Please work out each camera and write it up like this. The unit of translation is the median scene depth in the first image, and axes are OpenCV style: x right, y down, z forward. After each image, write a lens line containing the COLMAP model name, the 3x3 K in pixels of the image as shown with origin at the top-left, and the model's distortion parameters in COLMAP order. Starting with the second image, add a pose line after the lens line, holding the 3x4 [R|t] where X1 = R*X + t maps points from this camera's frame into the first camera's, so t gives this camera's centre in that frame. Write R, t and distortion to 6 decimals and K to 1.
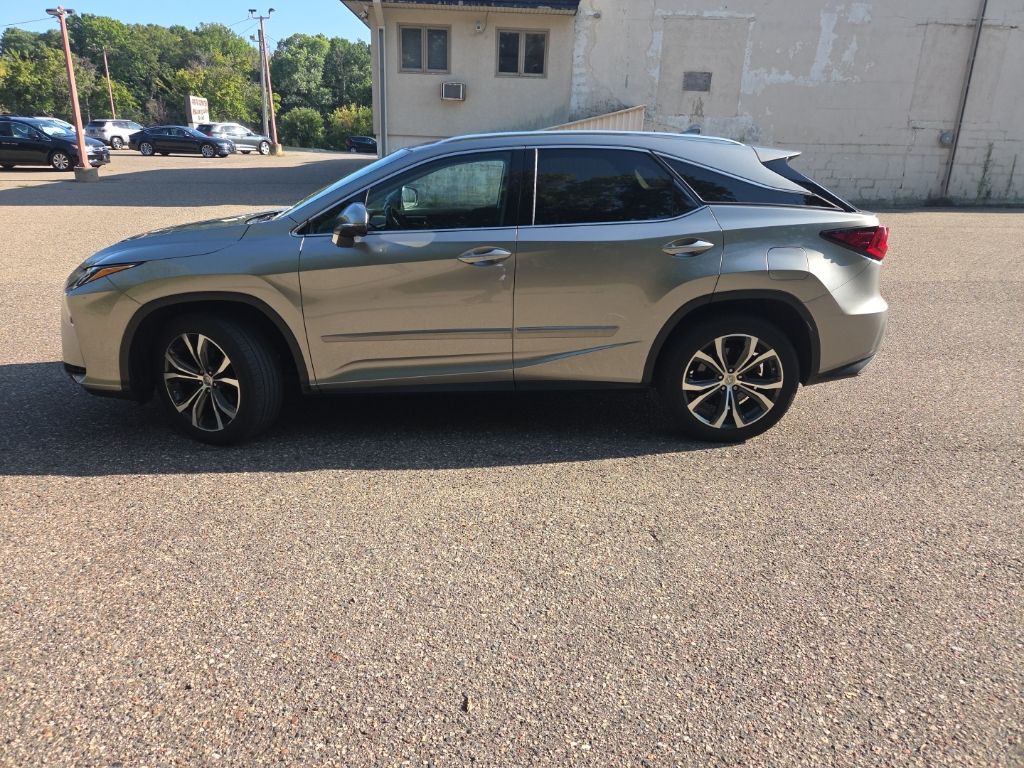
lens RADIAL K [[673.5, 0, 499.1], [0, 673.5, 375.8], [0, 0, 1]] dist [0.073829, -0.053240]
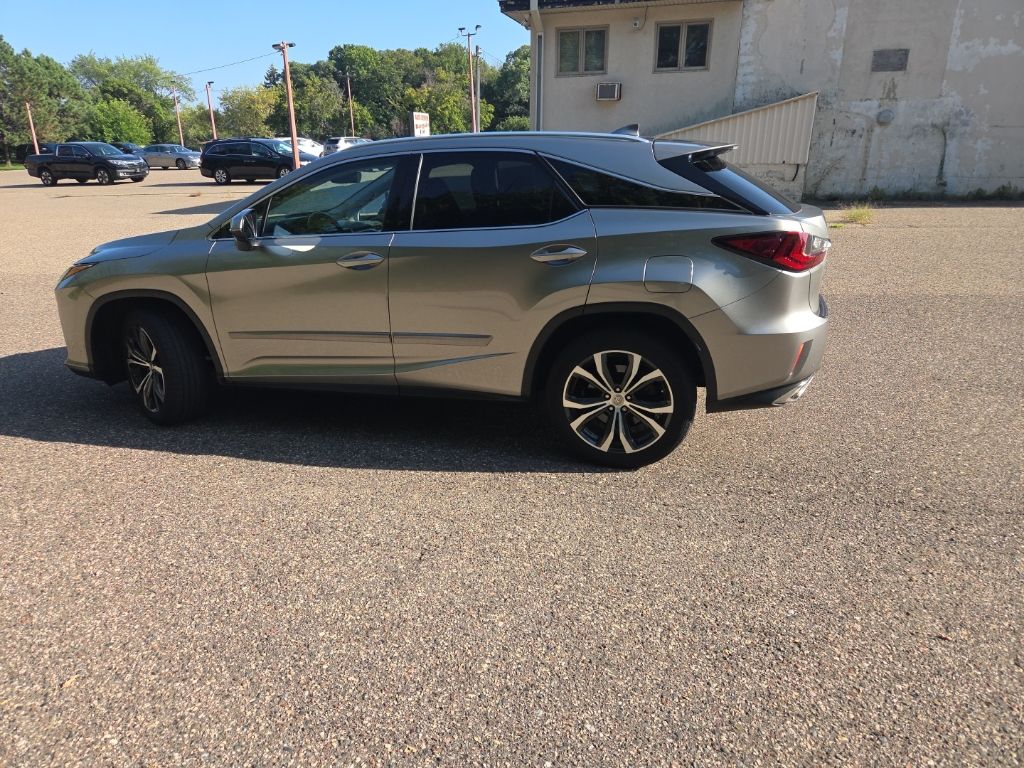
lens RADIAL K [[673.5, 0, 499.1], [0, 673.5, 375.8], [0, 0, 1]] dist [0.073829, -0.053240]
pose [[0.951516, 0.061641, -0.301360, 0.459648], [-0.062529, 0.998021, 0.006710, -0.022457], [0.301177, 0.012459, 0.953487, 0.088061]]
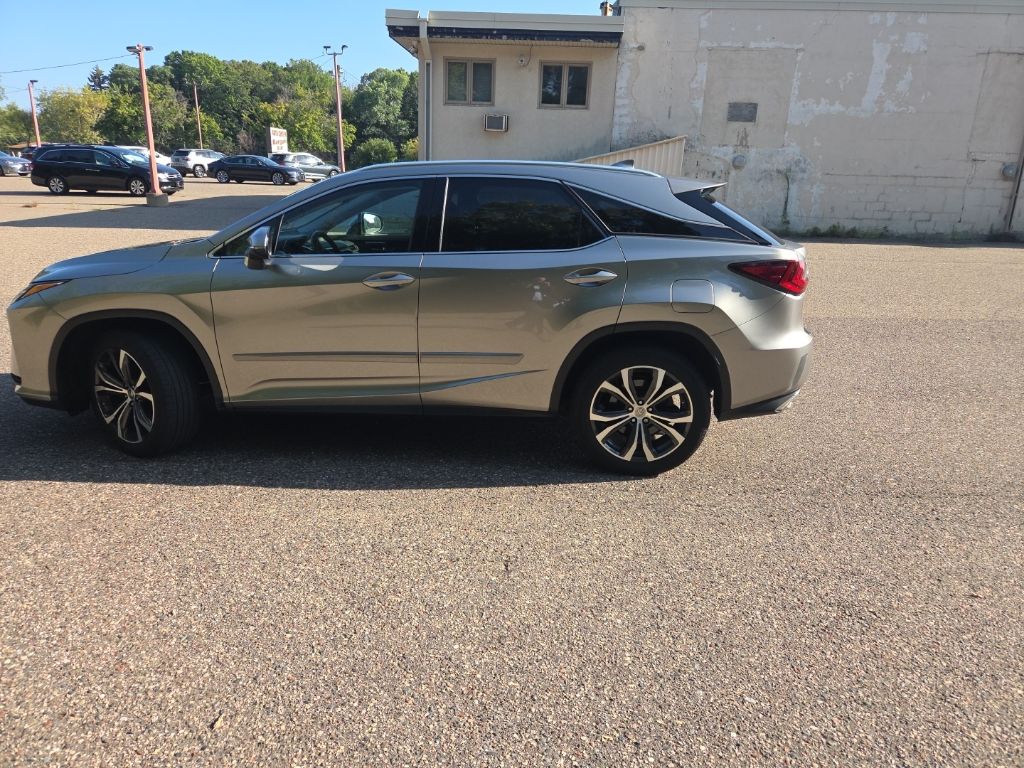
lens RADIAL K [[673.9, 0, 508.3], [0, 673.9, 380.4], [0, 0, 1]] dist [0.082486, -0.065929]
pose [[0.995550, 0.033664, -0.088013, 0.234658], [-0.036615, 0.998813, -0.032130, -0.001515], [0.086826, 0.035209, 0.995601, 0.005813]]
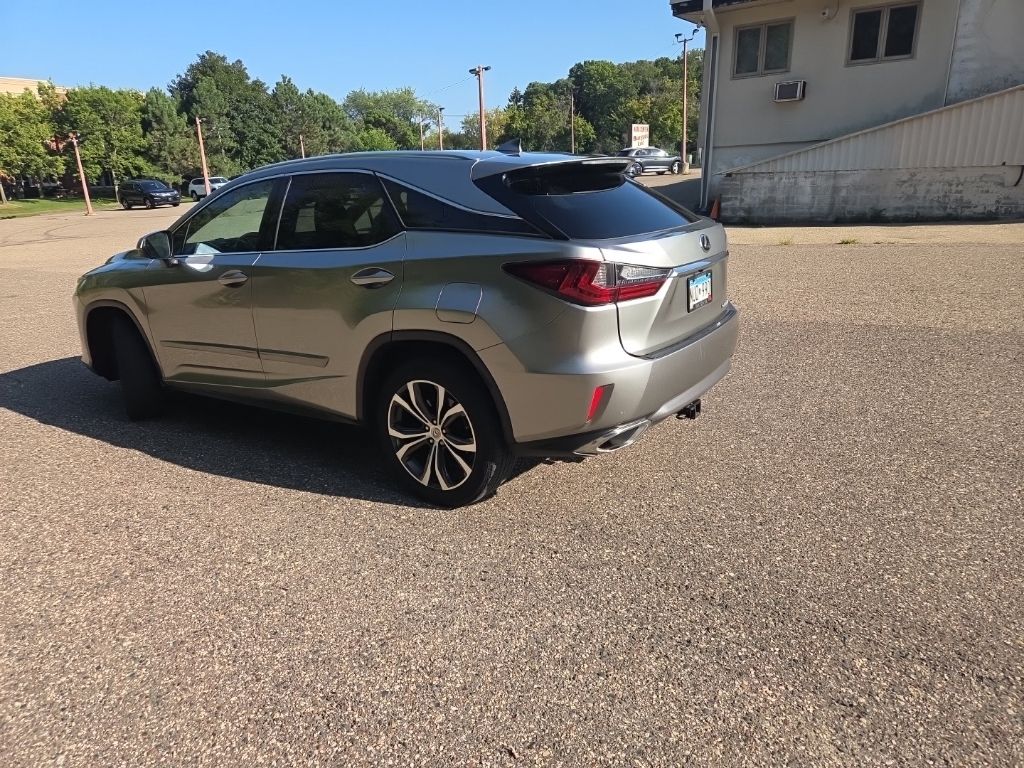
lens RADIAL K [[673.9, 0, 508.3], [0, 673.9, 380.4], [0, 0, 1]] dist [0.082486, -0.065929]
pose [[0.804878, 0.118025, -0.581585, 0.903078], [-0.126808, 0.991593, 0.025736, -0.093427], [0.579733, 0.053035, 0.813079, 0.355766]]
